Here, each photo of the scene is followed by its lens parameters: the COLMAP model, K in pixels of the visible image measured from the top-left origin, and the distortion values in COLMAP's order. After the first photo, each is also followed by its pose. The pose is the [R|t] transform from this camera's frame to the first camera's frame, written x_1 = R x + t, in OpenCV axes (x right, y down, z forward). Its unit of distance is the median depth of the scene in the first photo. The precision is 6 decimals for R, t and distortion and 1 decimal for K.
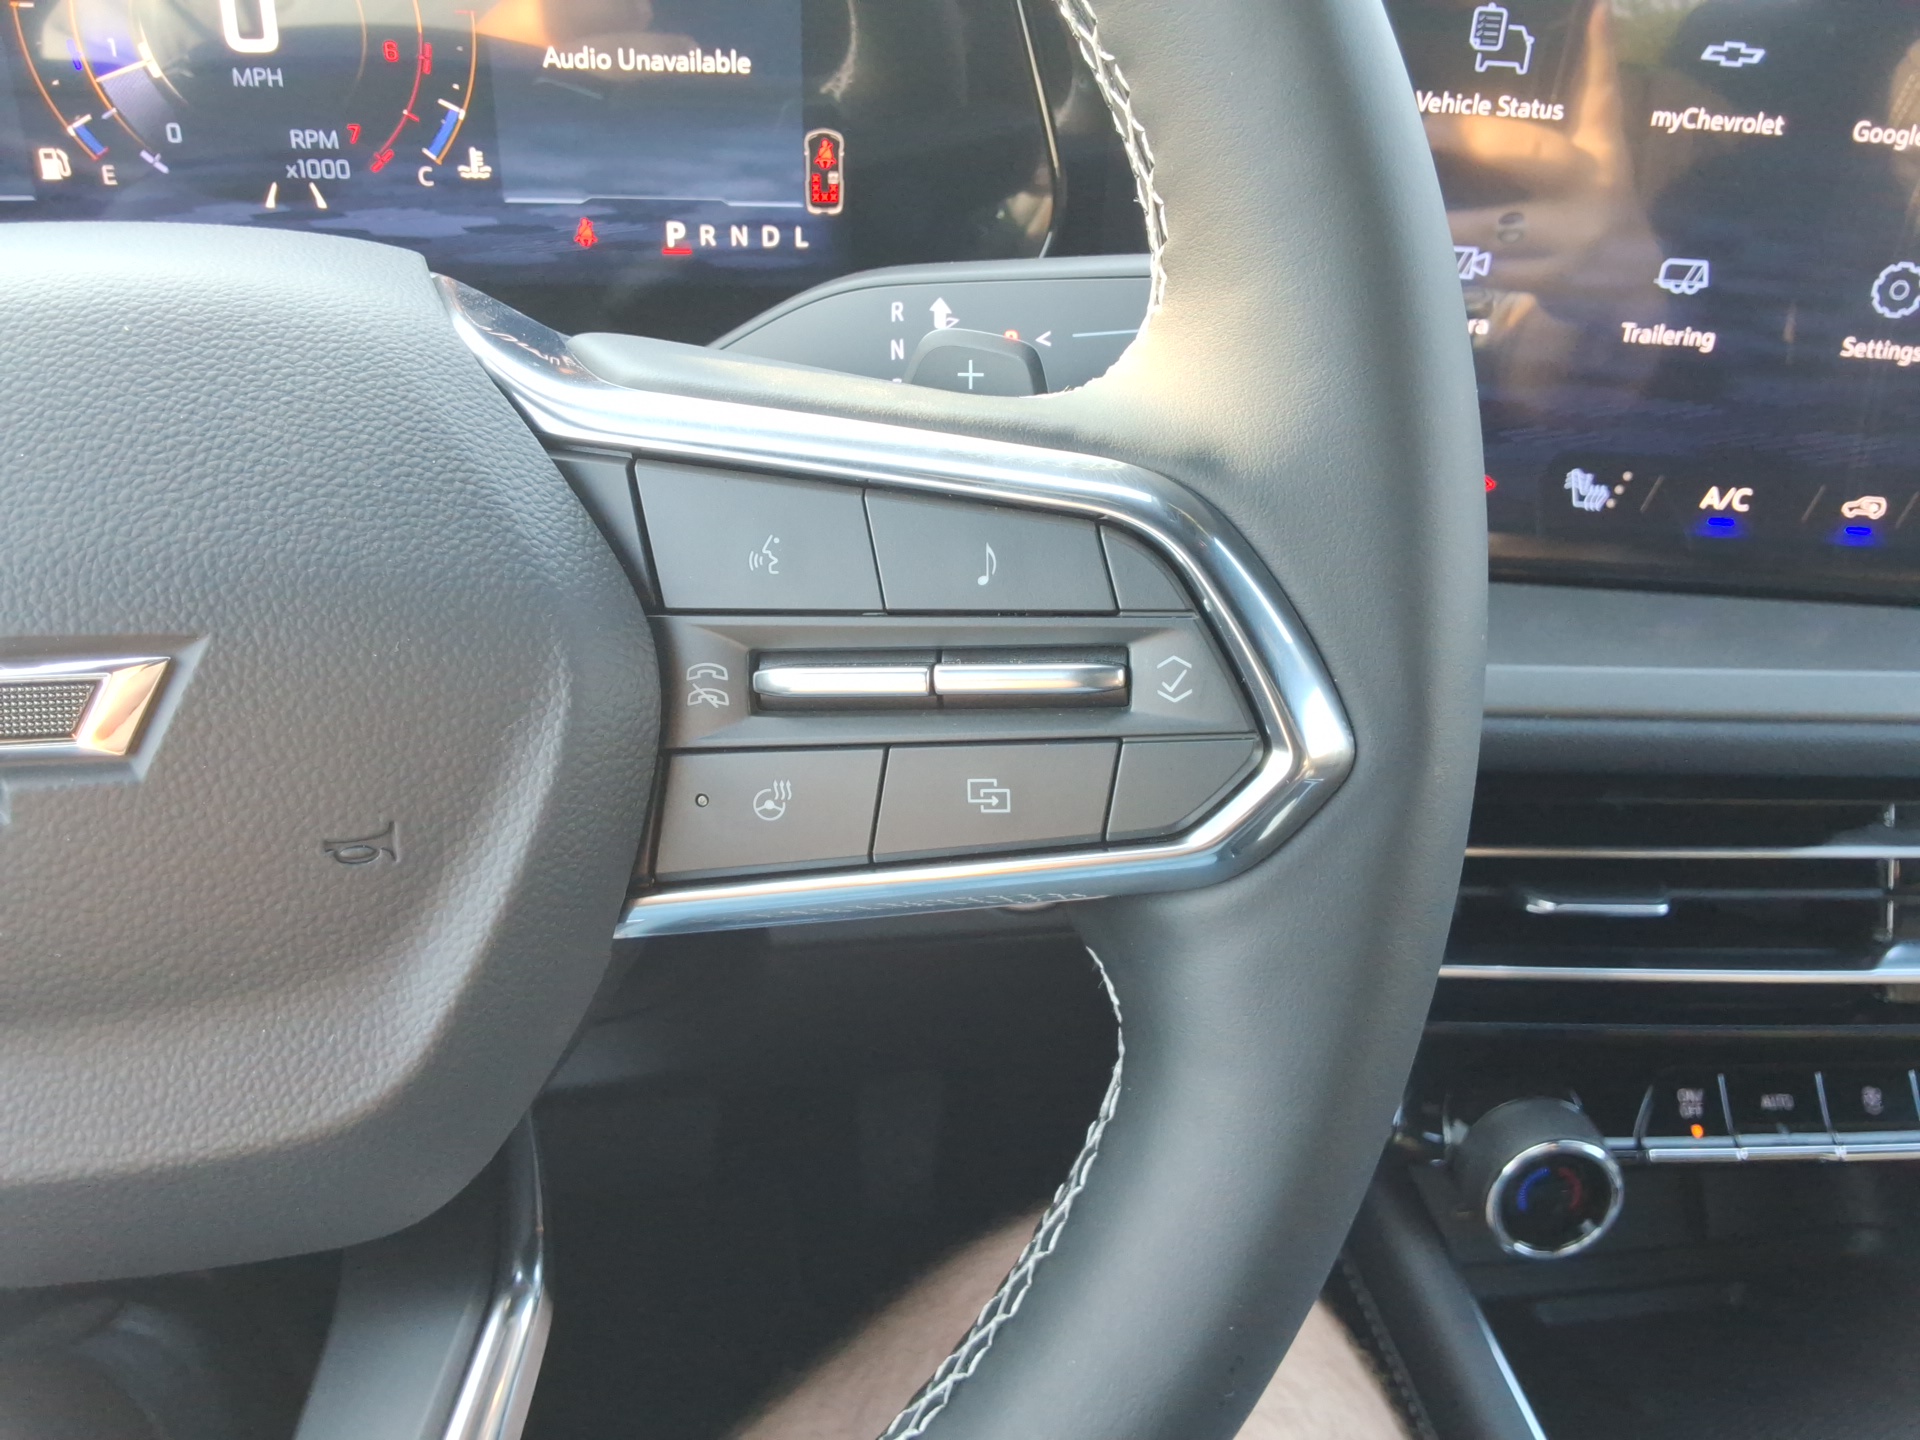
lens RADIAL K [[1524.8, 0, 977.4], [0, 1524.8, 702.8], [0, 0, 1]] dist [0.112687, -0.188452]
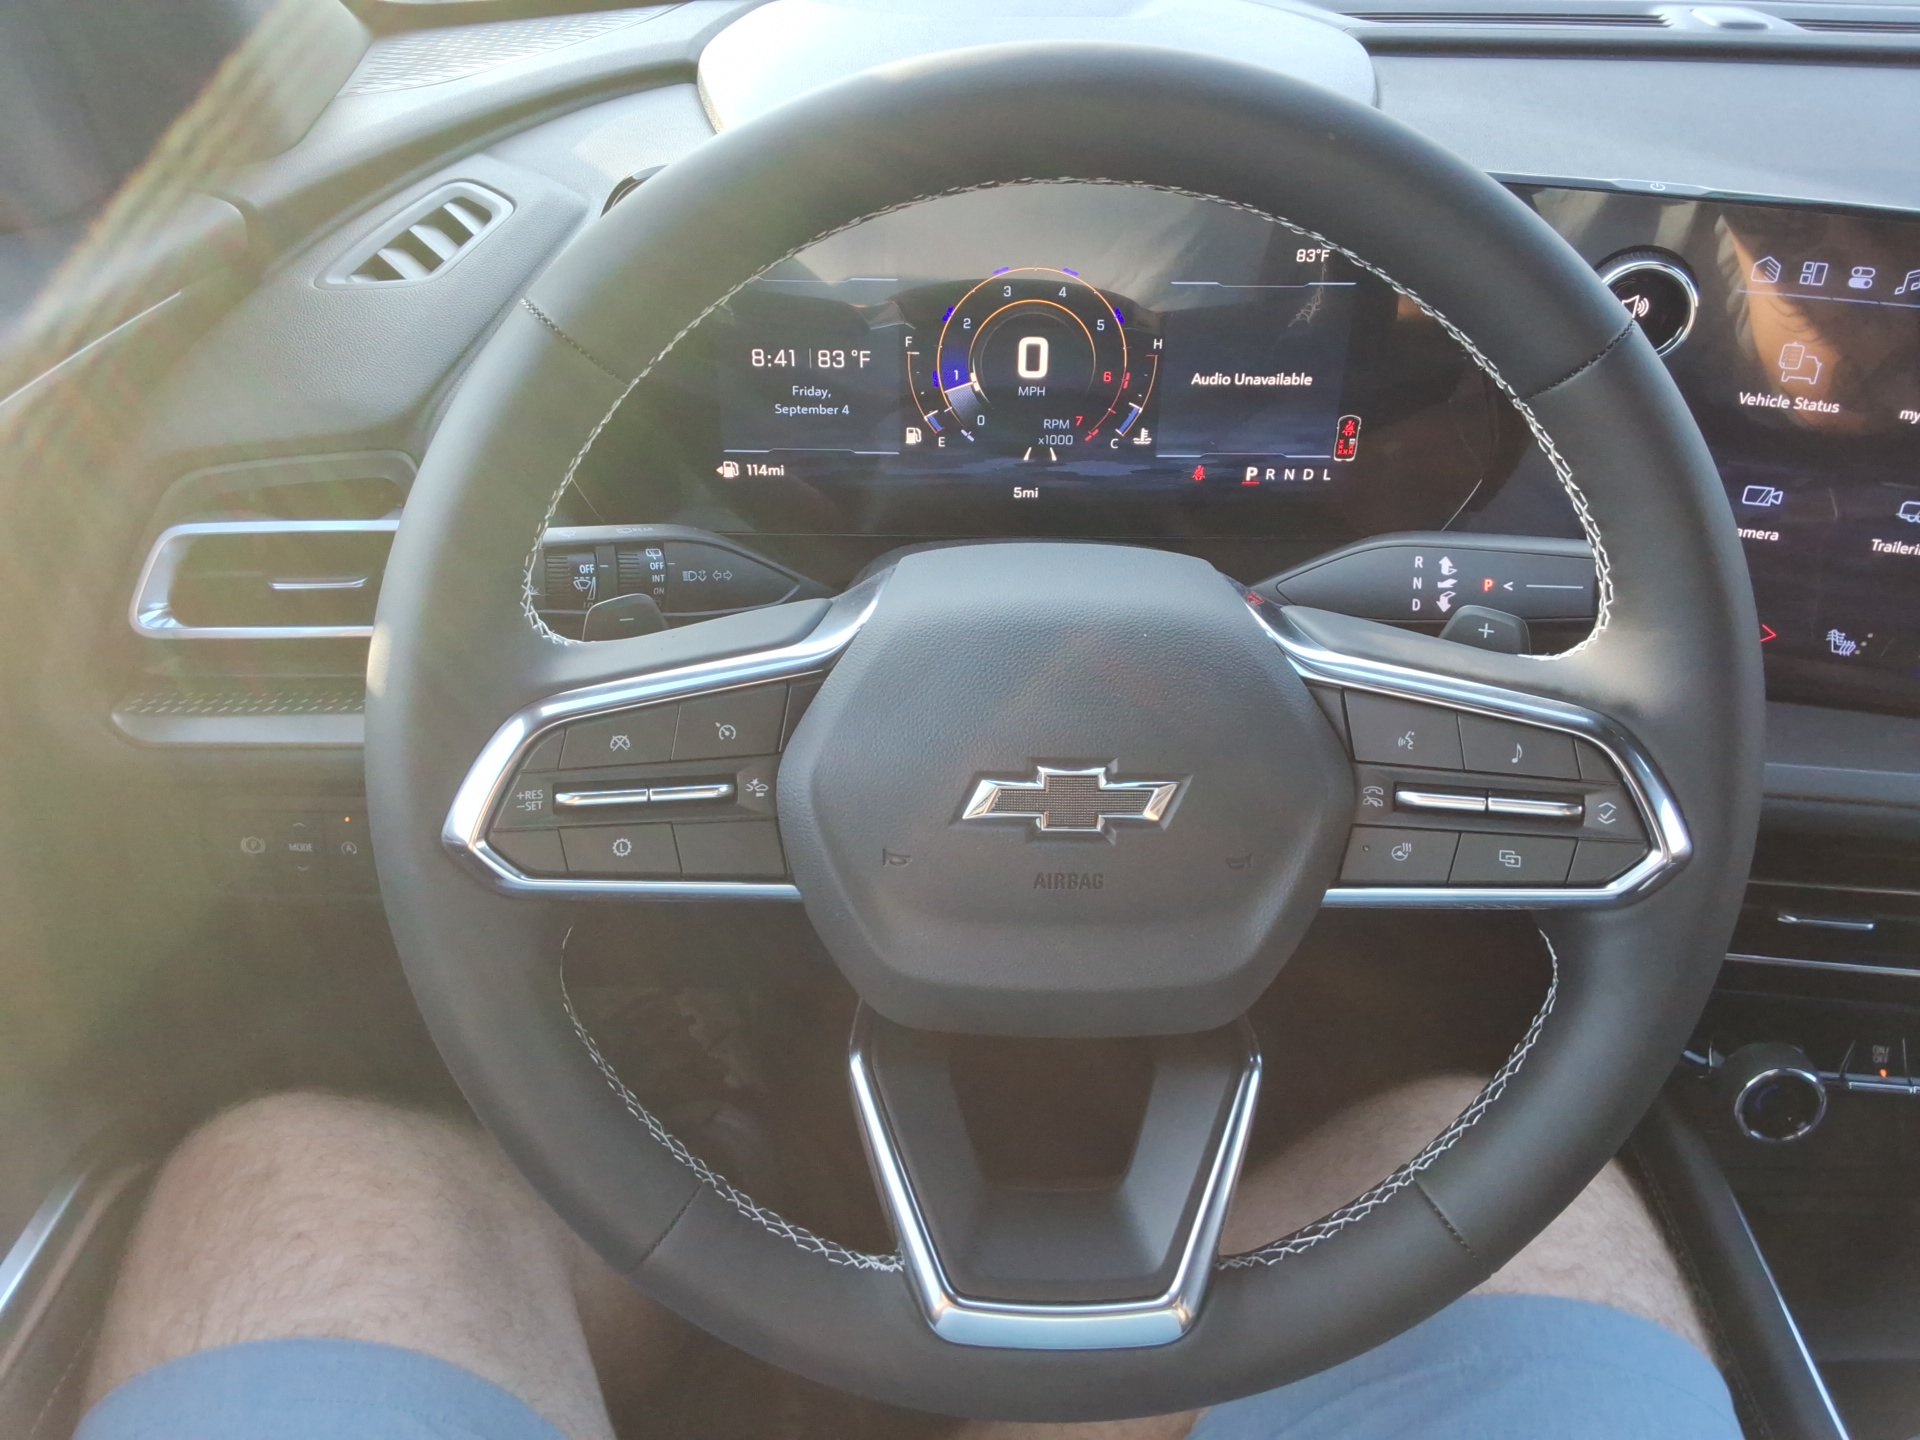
lens RADIAL K [[1524.8, 0, 977.4], [0, 1524.8, 702.8], [0, 0, 1]] dist [0.112687, -0.188452]
pose [[0.987448, 0.060671, -0.145825, -0.244616], [-0.054830, 0.997537, 0.043752, -0.121115], [0.148120, -0.035207, 0.988343, -0.715320]]
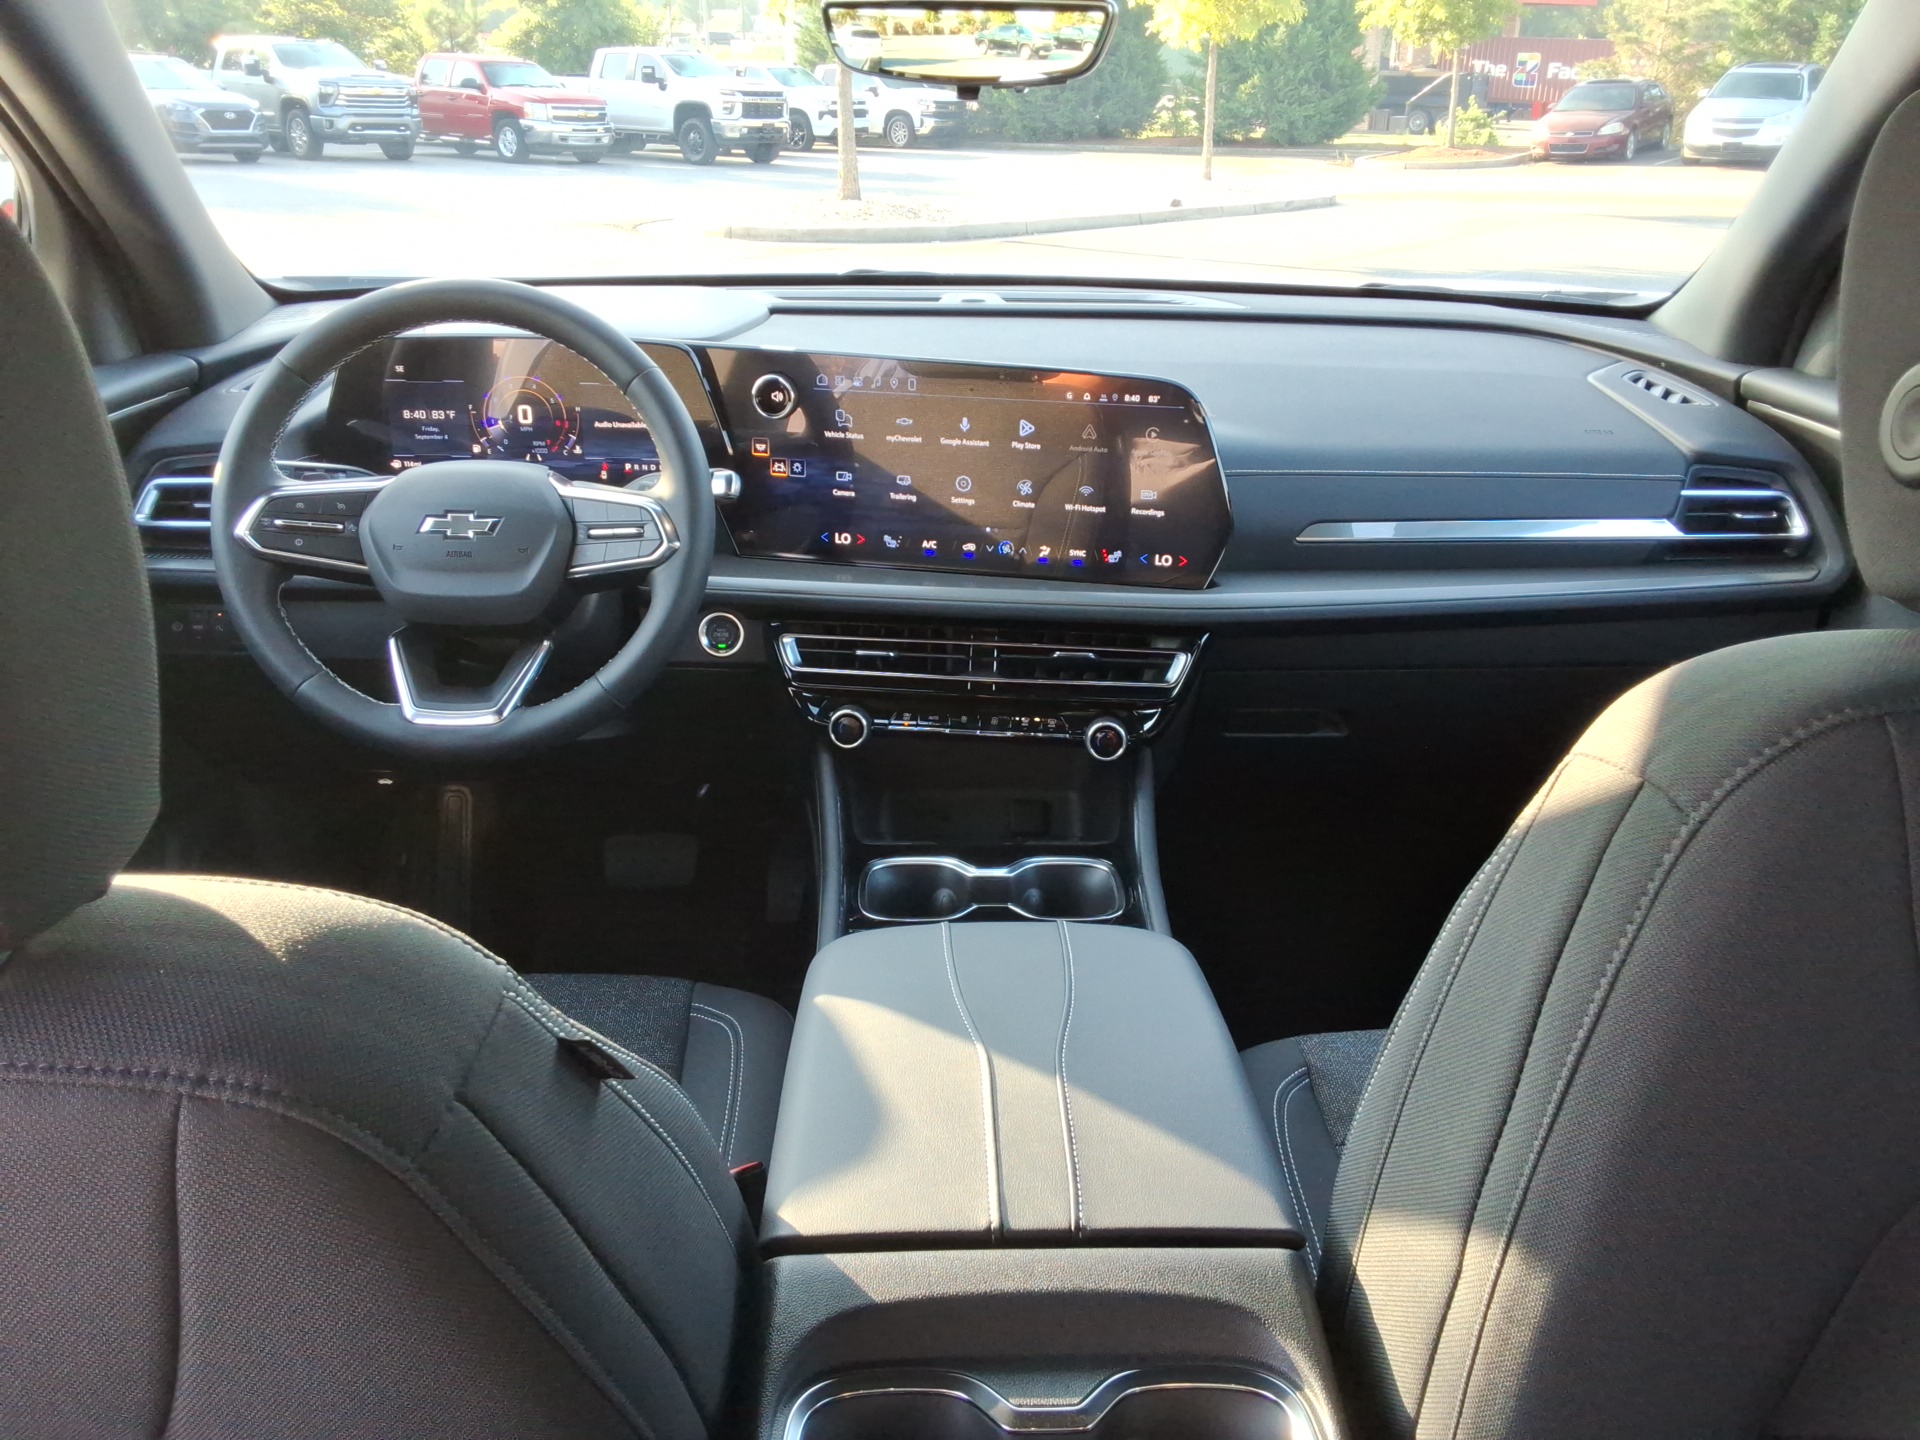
lens RADIAL K [[1524.8, 0, 977.4], [0, 1524.8, 702.8], [0, 0, 1]] dist [0.112687, -0.188452]
pose [[0.987798, 0.022646, -0.154086, 1.327617], [-0.047730, 0.985783, -0.161102, 0.890007], [0.148247, 0.166491, 0.974835, -2.617337]]
